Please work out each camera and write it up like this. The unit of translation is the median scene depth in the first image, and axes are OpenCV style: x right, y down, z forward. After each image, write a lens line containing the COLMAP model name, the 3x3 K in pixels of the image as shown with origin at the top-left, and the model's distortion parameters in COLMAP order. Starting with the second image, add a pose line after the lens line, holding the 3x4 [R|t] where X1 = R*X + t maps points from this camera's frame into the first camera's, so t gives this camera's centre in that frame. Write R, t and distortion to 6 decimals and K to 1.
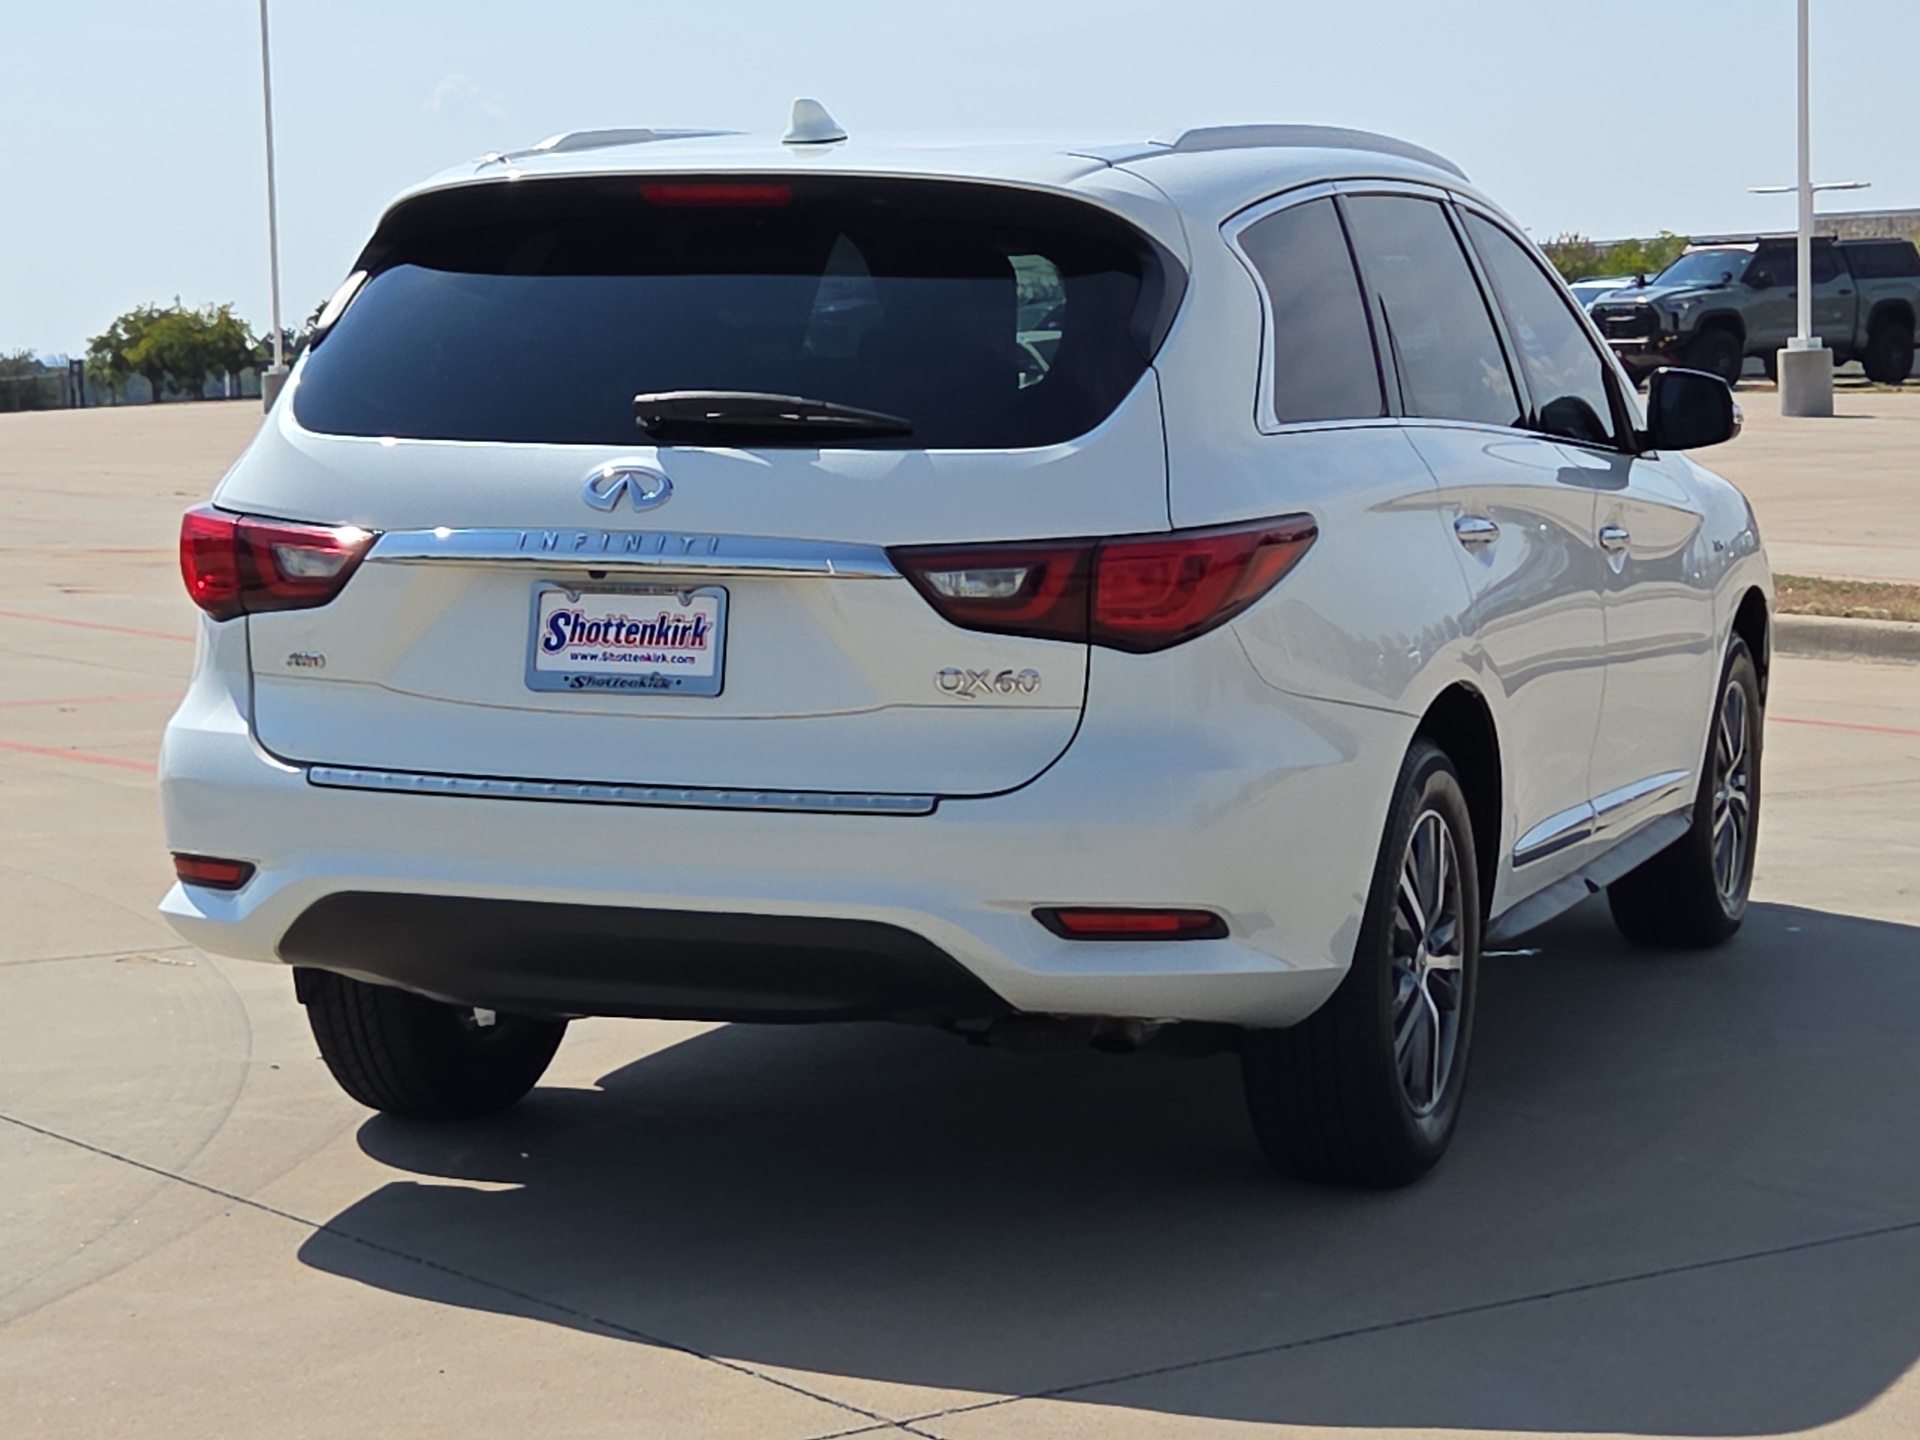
lens RADIAL K [[3923.2, 0, 962.4], [0, 3923.2, 718.0], [0, 0, 1]] dist [0.137040, 0.000000]
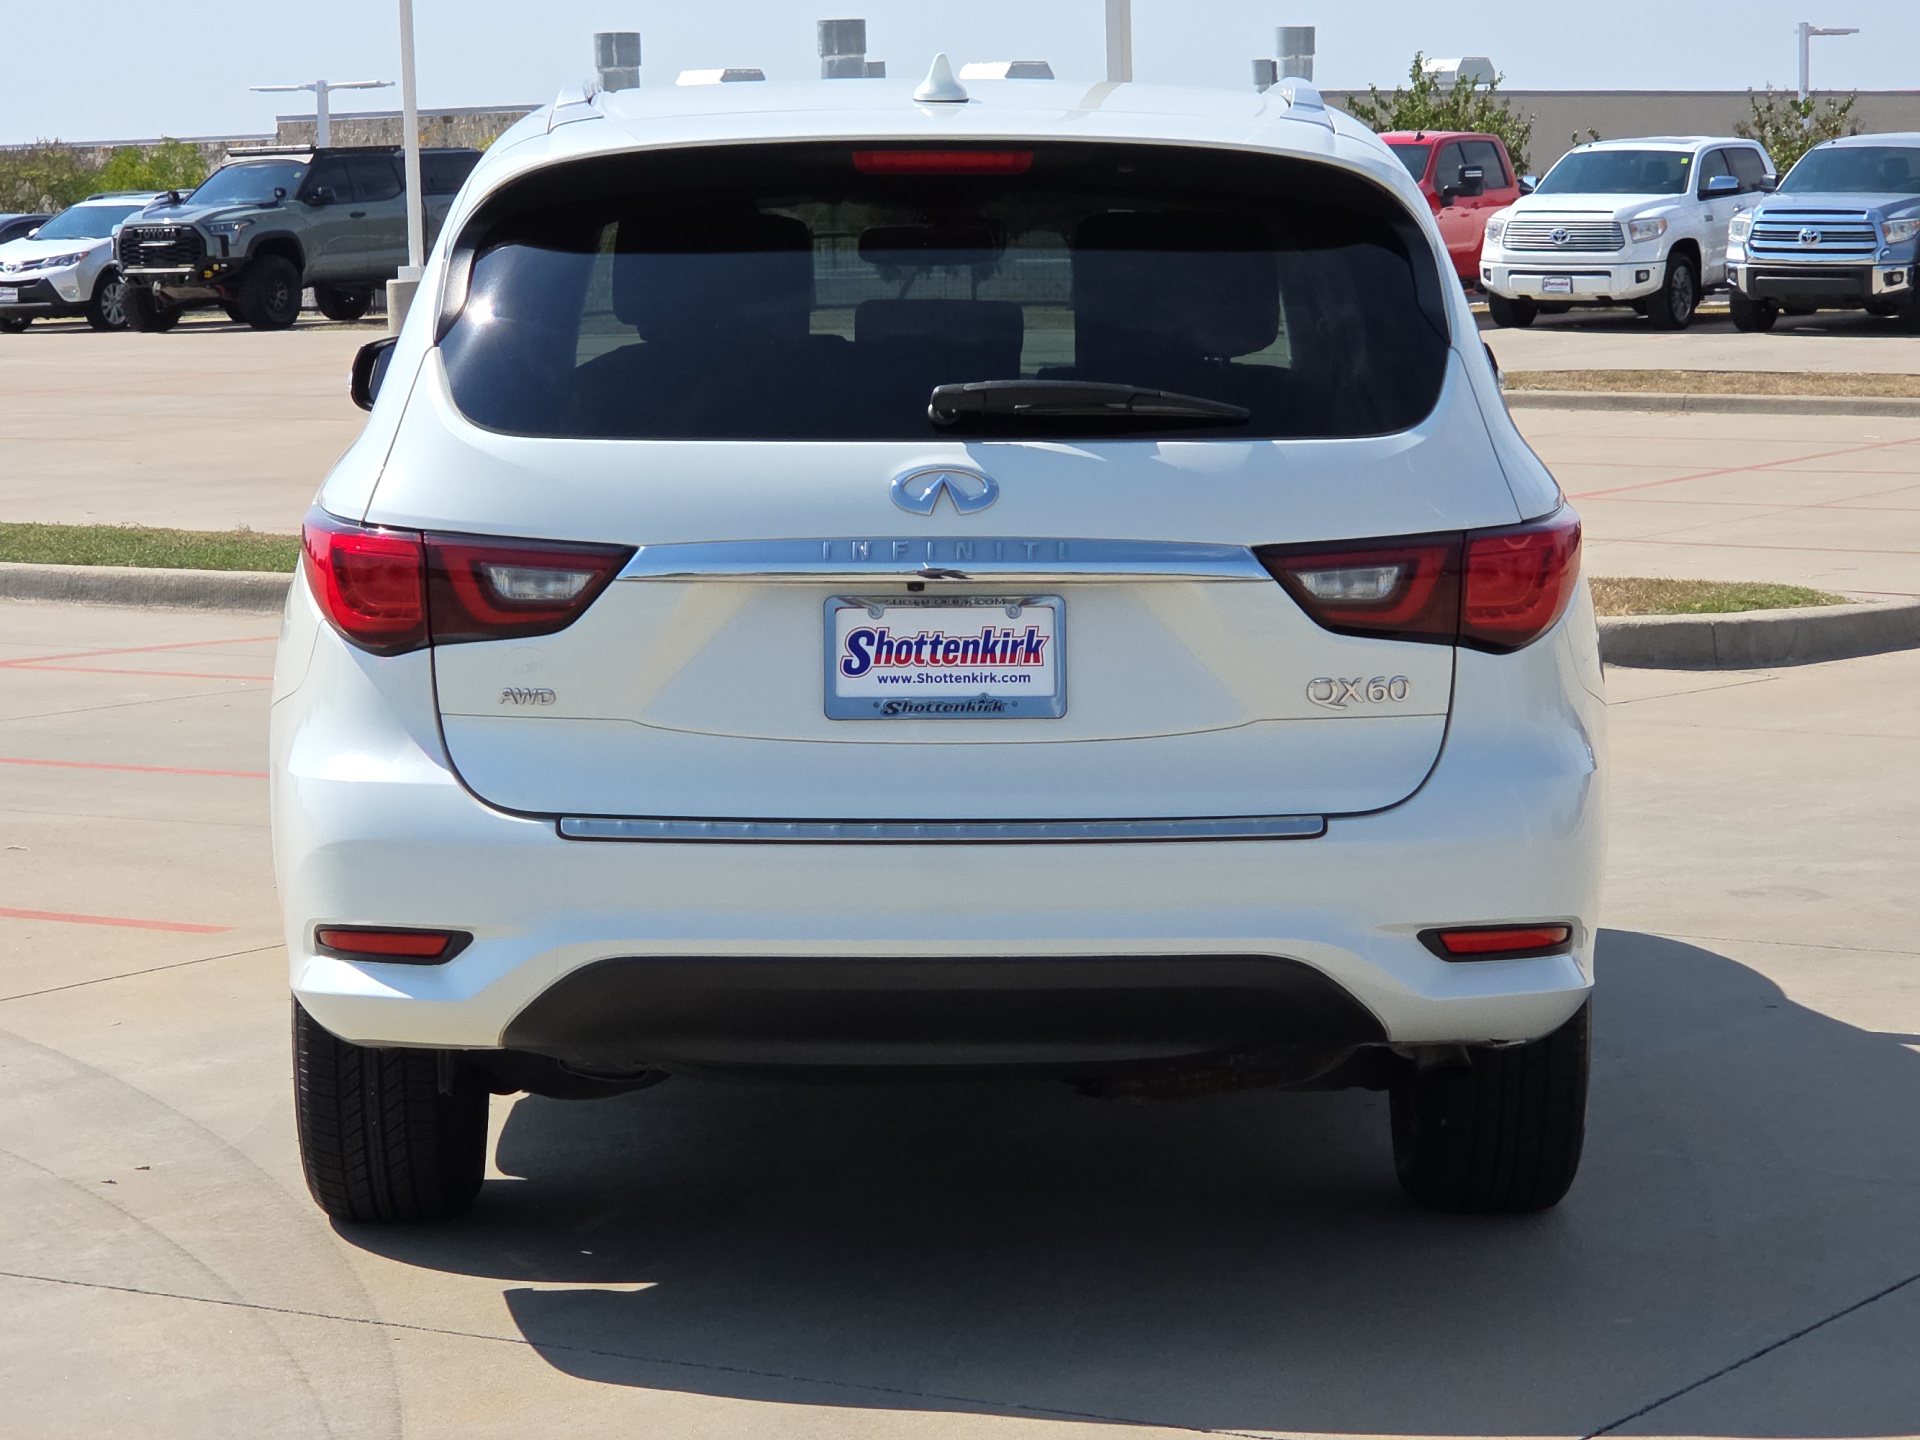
lens RADIAL K [[4799.1, 0, 961.5], [0, 4799.1, 725.2], [0, 0, 1]] dist [-0.261339, 0.000000]
pose [[0.936474, -0.040717, 0.348365, -0.462276], [0.040362, 0.999151, 0.008281, -0.013665], [-0.348407, 0.006306, 0.937322, -0.025392]]
